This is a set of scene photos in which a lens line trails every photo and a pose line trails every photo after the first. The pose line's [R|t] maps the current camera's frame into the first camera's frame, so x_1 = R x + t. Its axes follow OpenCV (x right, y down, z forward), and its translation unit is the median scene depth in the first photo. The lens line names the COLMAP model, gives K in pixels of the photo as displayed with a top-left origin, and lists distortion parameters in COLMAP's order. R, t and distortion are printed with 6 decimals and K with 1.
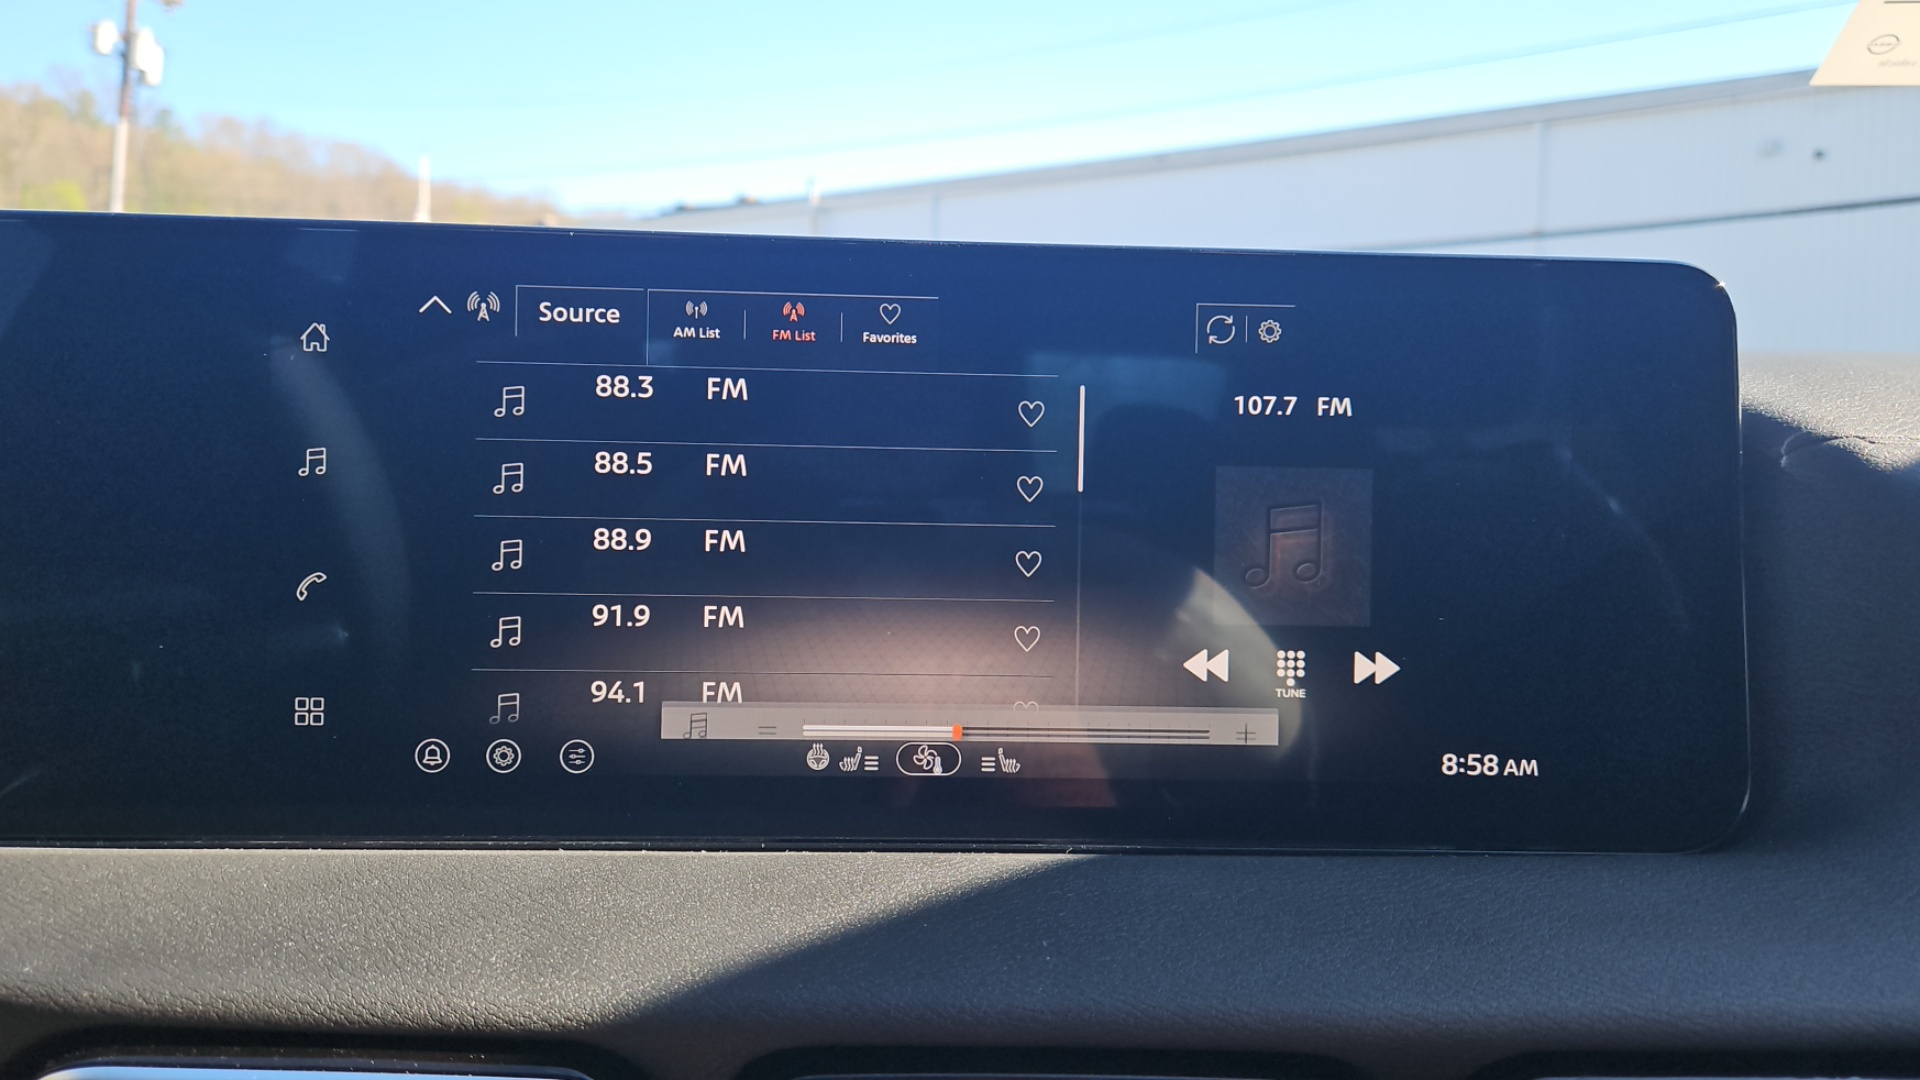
lens RADIAL K [[1468.1, 0, 959.7], [0, 1468.1, 537.0], [0, 0, 1]] dist [0.055972, -0.055758]
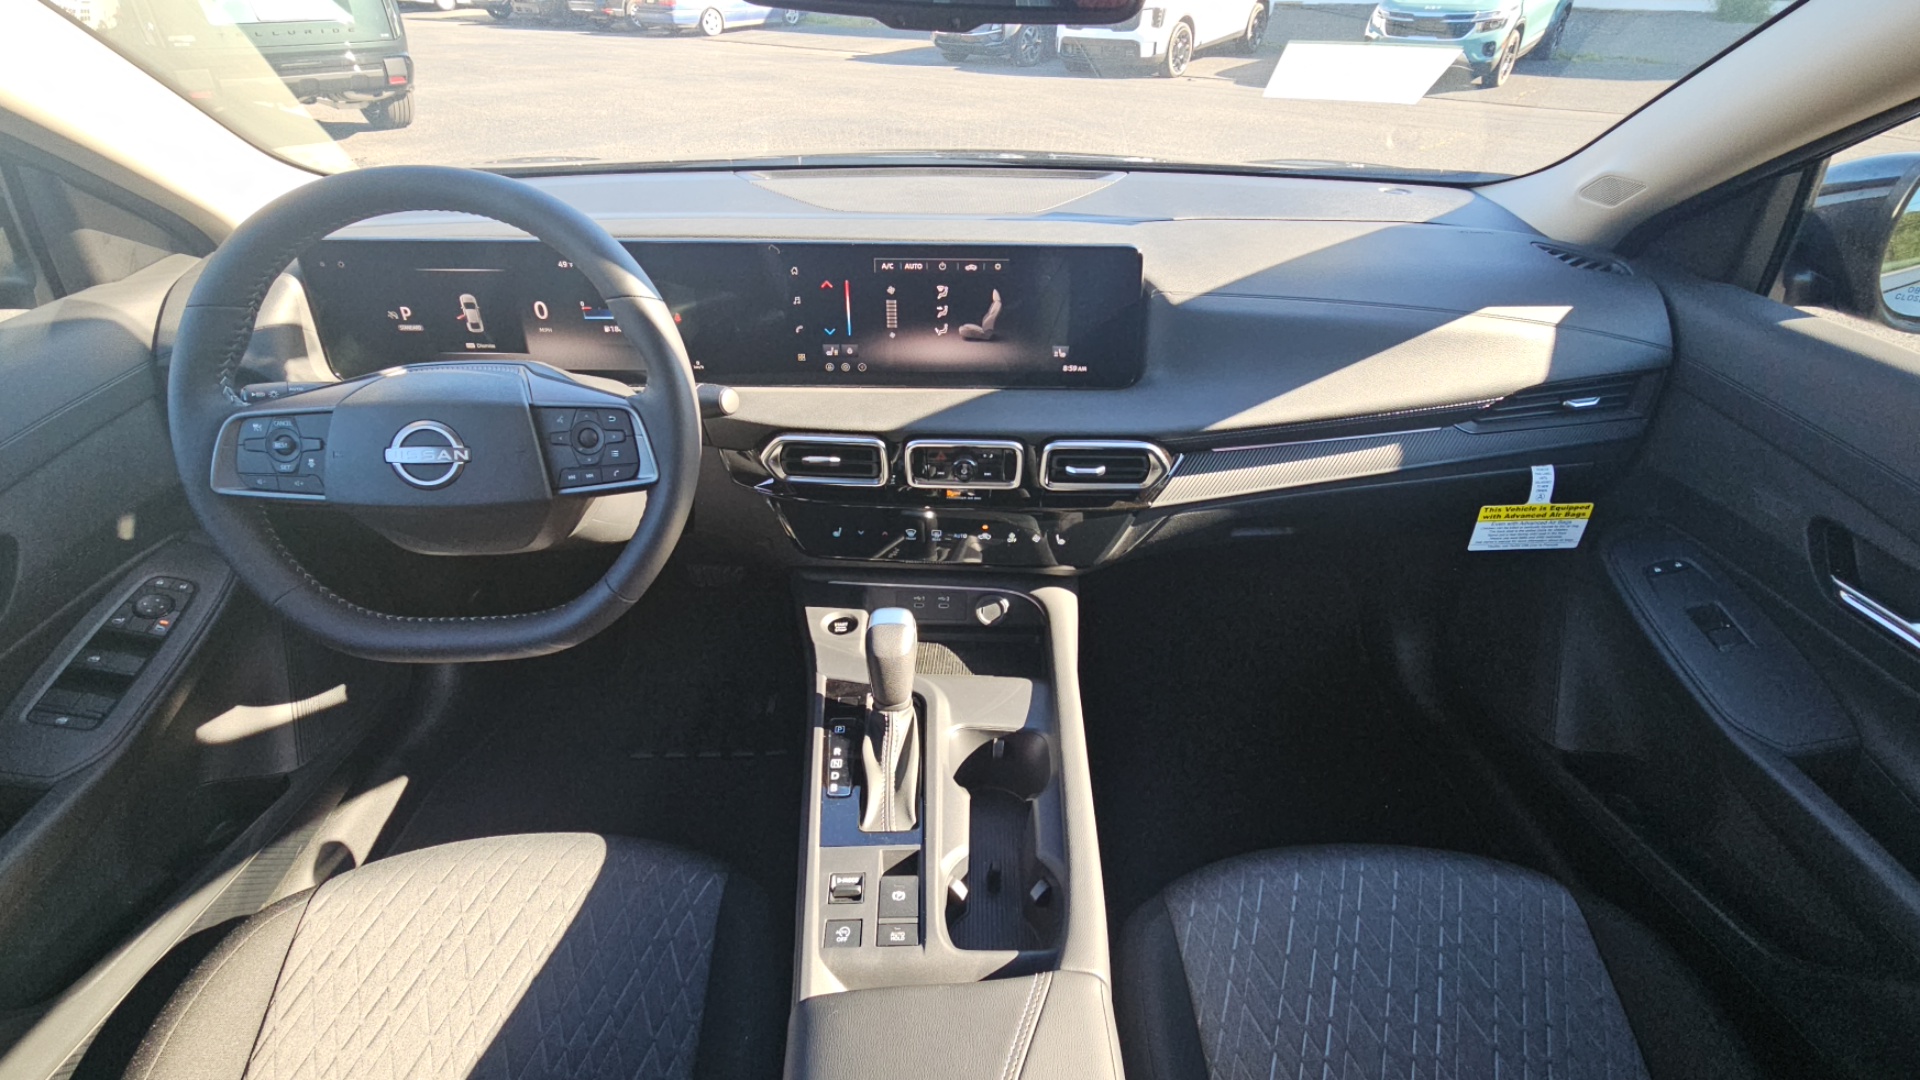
lens RADIAL K [[871.8, 0, 960.0], [0, 871.8, 540.0], [0, 0, 1]] dist [0.019194, -0.010828]
pose [[0.998955, 0.013757, -0.043581, 0.165160], [0.009679, 0.868299, 0.495946, -0.758072], [0.044664, -0.495850, 0.867259, -1.638115]]
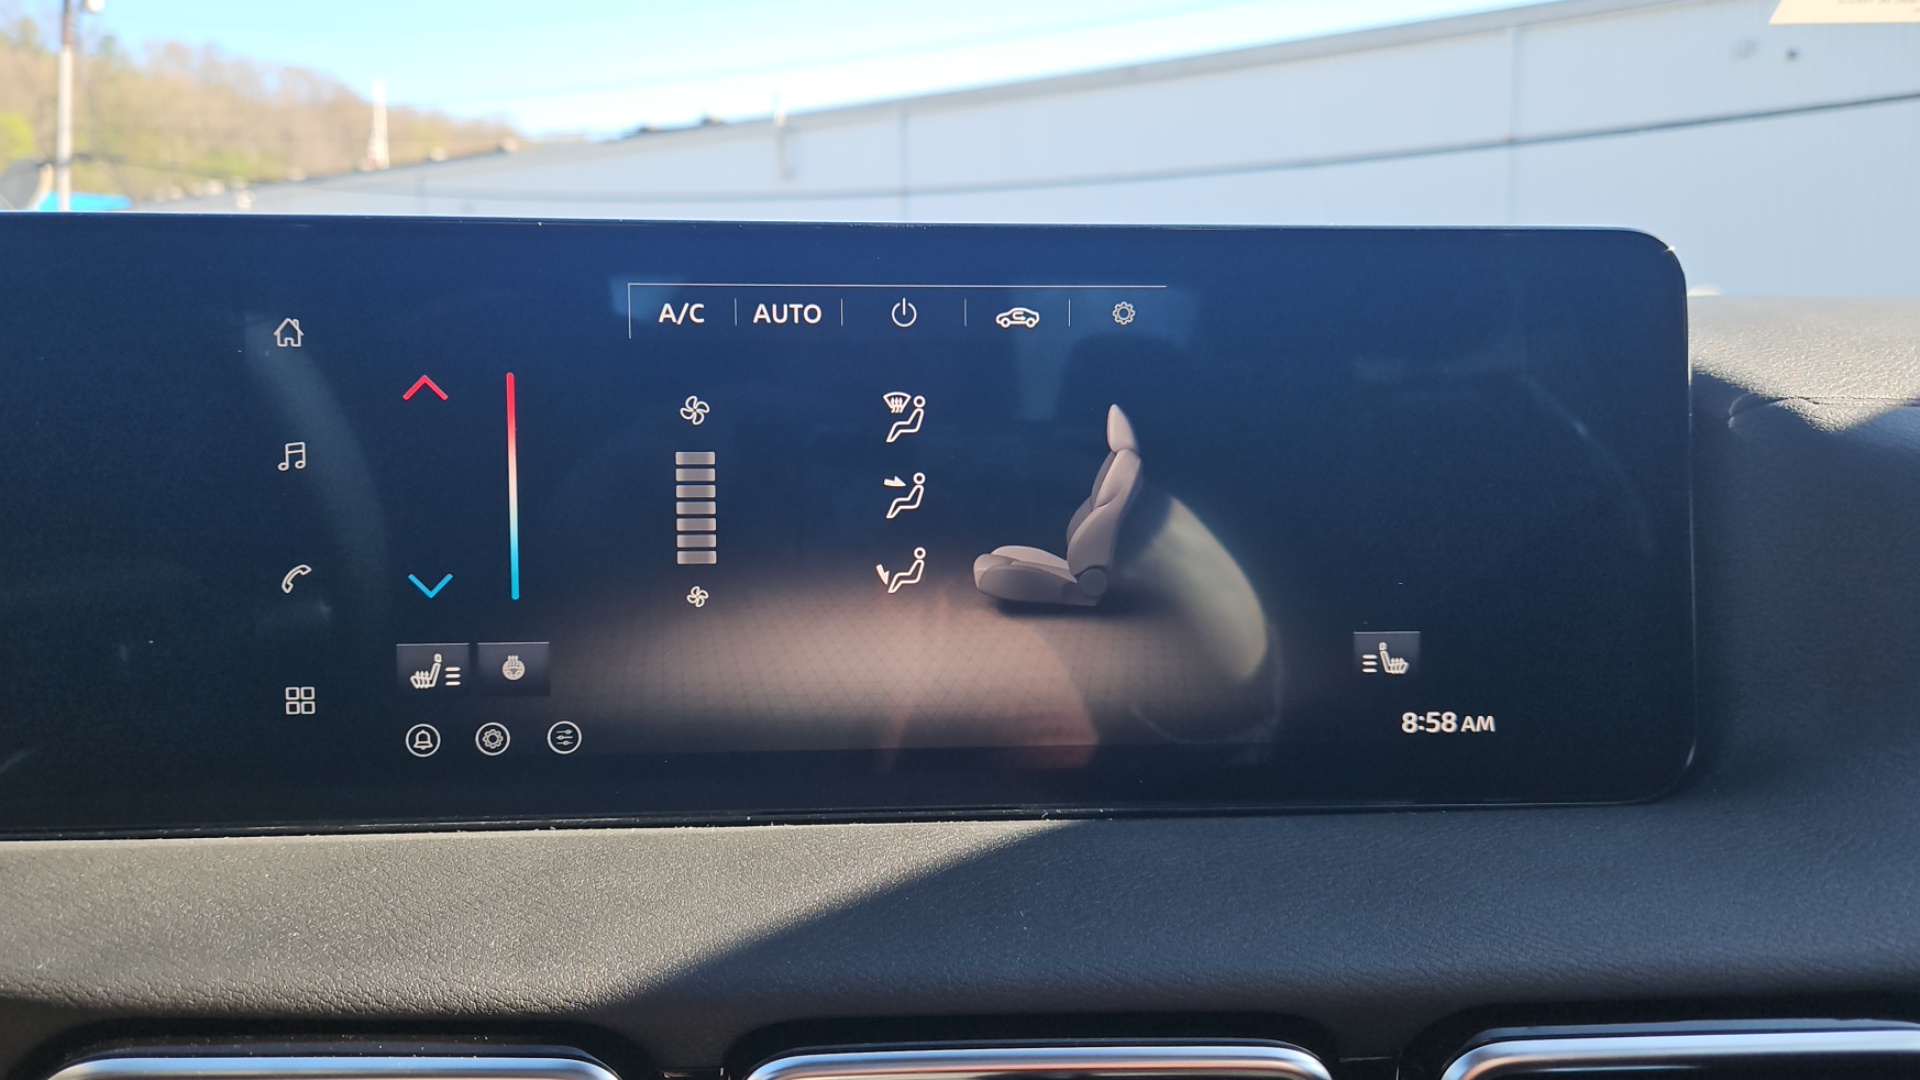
lens RADIAL K [[1469.1, 0, 960.0], [0, 1469.1, 540.0], [0, 0, 1]] dist [0.055193, -0.055979]
pose [[0.999626, -0.022667, 0.015326, 0.003546], [0.021798, 0.998265, 0.054703, -0.042763], [-0.016539, -0.054349, 0.998385, -0.025755]]
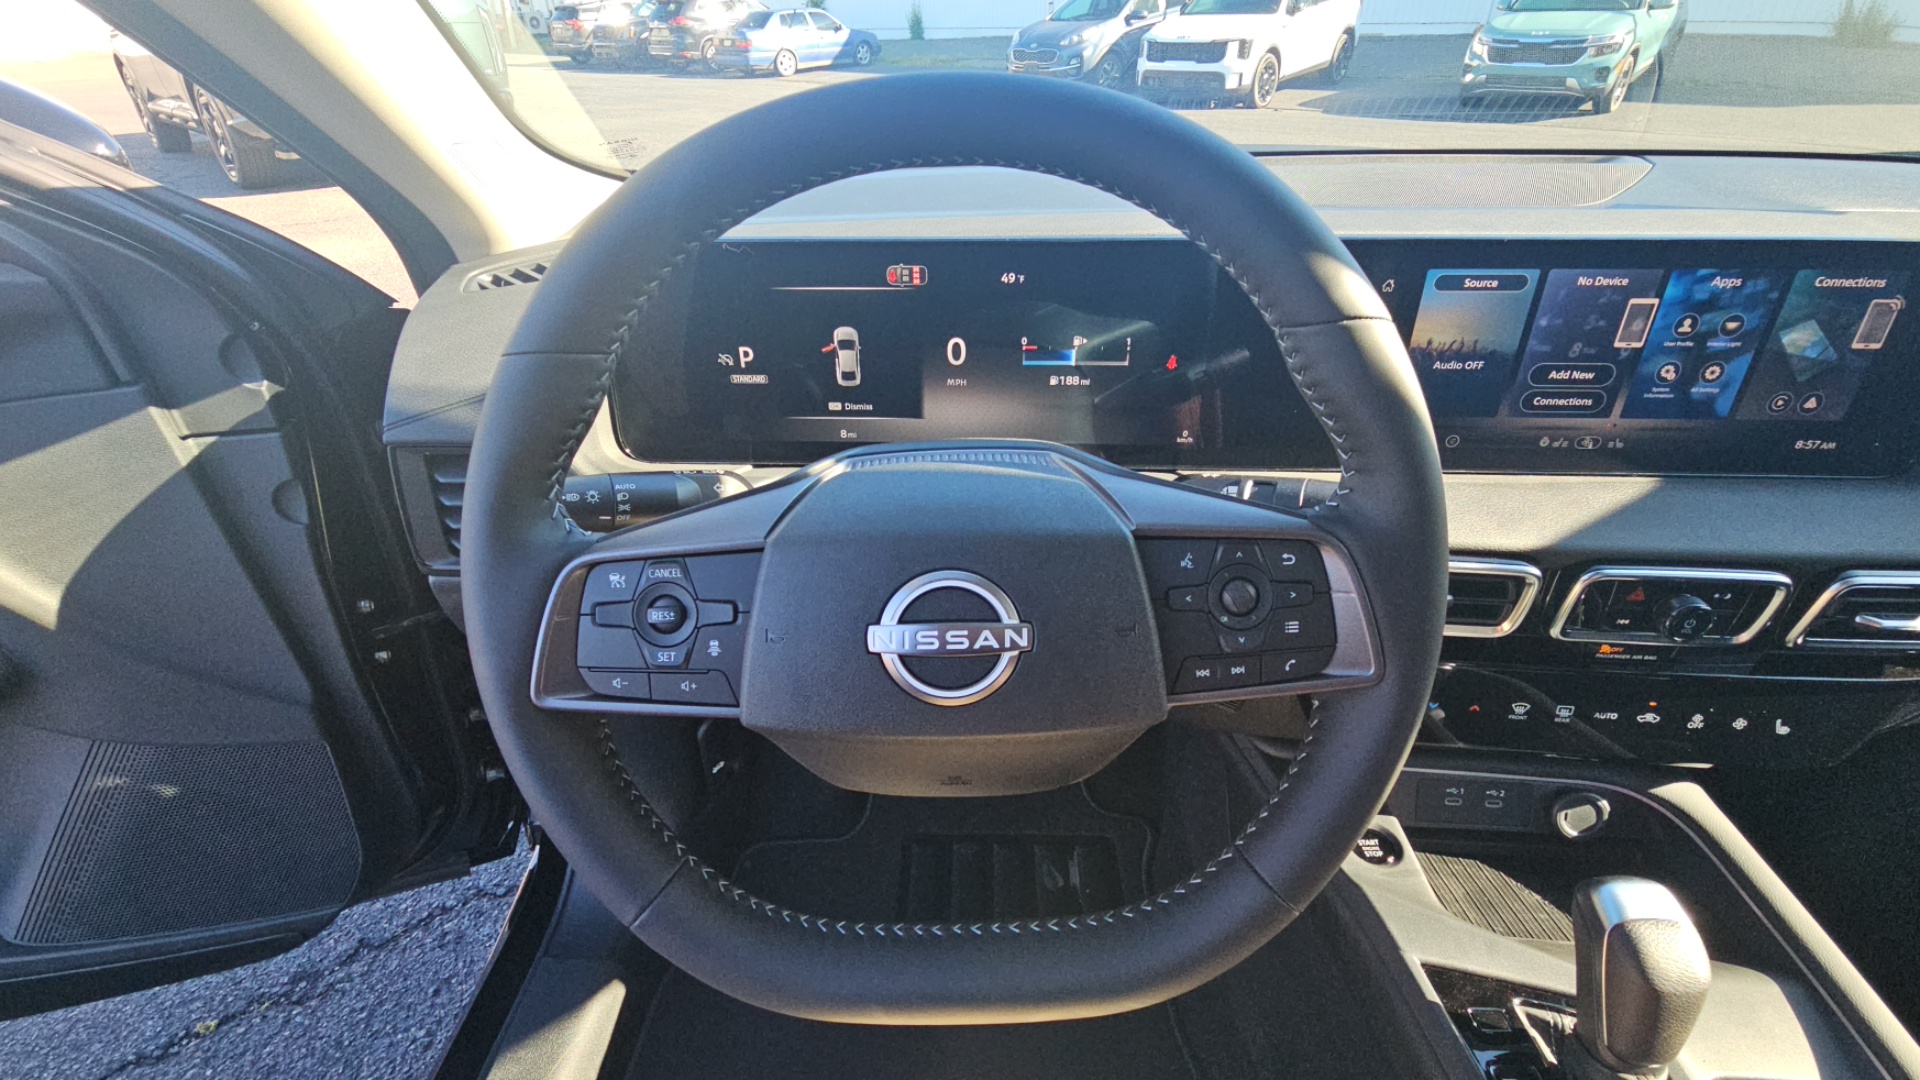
lens RADIAL K [[871.6, 0, 957.3], [0, 871.6, 537.0], [0, 0, 1]] dist [0.003400, 0.000936]
pose [[0.995488, 0.022790, -0.092107, -1.118679], [0.022283, 0.887428, 0.460407, -0.497542], [0.092232, -0.460382, 0.882917, -0.631091]]
